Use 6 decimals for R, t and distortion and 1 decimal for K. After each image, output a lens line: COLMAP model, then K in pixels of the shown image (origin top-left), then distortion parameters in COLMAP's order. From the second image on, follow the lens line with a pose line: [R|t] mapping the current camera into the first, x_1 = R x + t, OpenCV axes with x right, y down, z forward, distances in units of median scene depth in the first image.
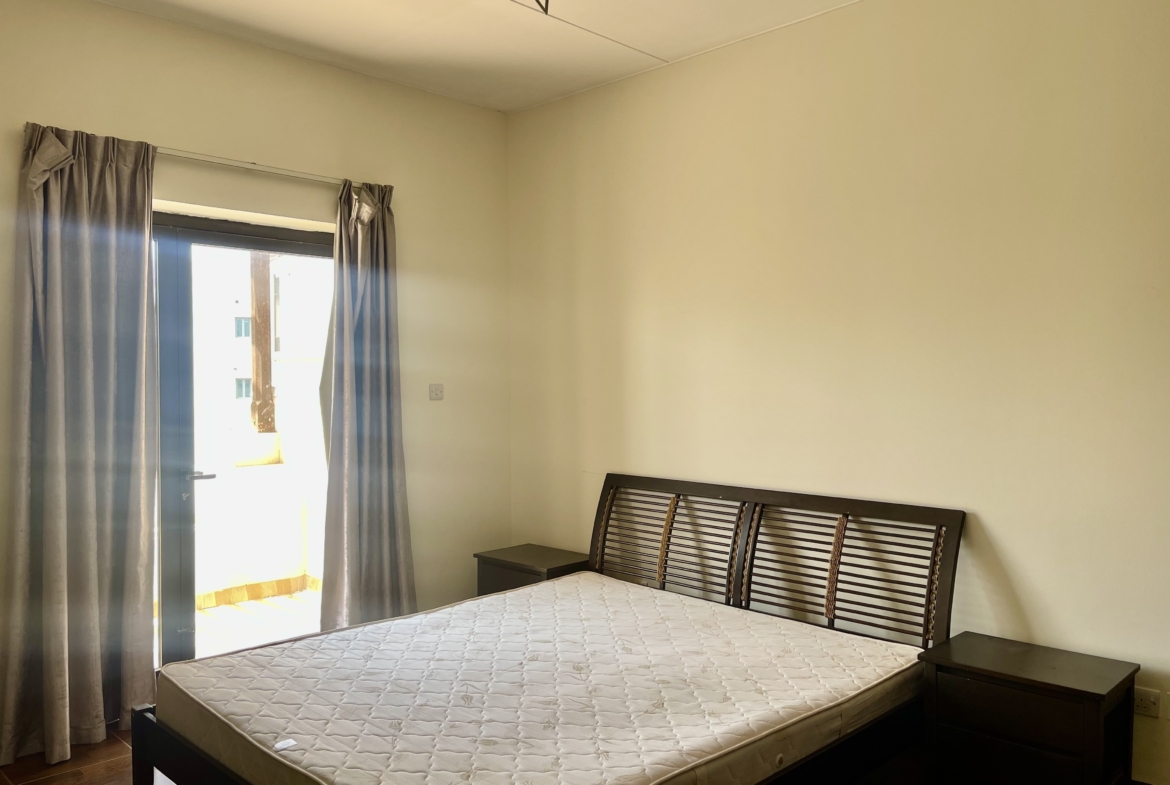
lens RADIAL K [[897.7, 0, 589.1], [0, 897.7, 389.2], [0, 0, 1]] dist [0.039681, -0.030443]
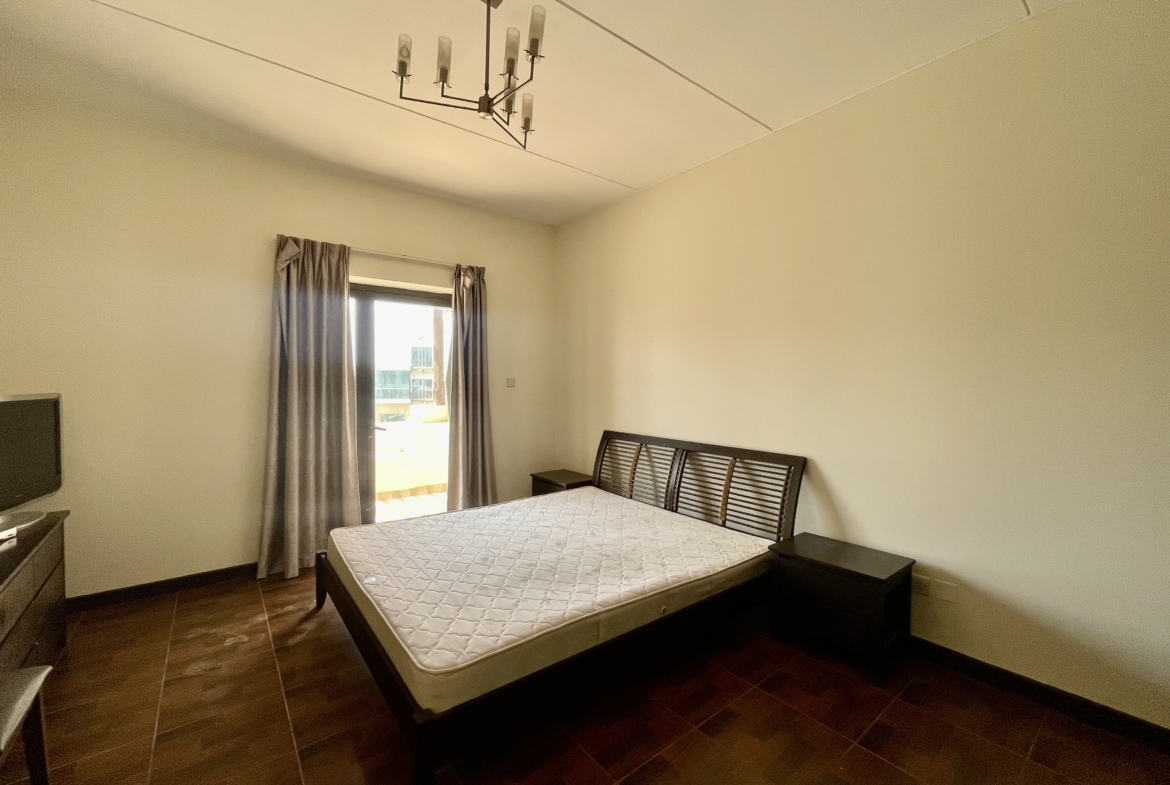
lens RADIAL K [[476.7, 0, 583.3], [0, 476.7, 384.1], [0, 0, 1]] dist [-0.001418, 0.002500]
pose [[0.991249, 0.009273, -0.131678, 0.125025], [-0.009726, 0.999949, -0.002799, 0.010009], [0.131645, 0.004055, 0.991289, 0.100874]]
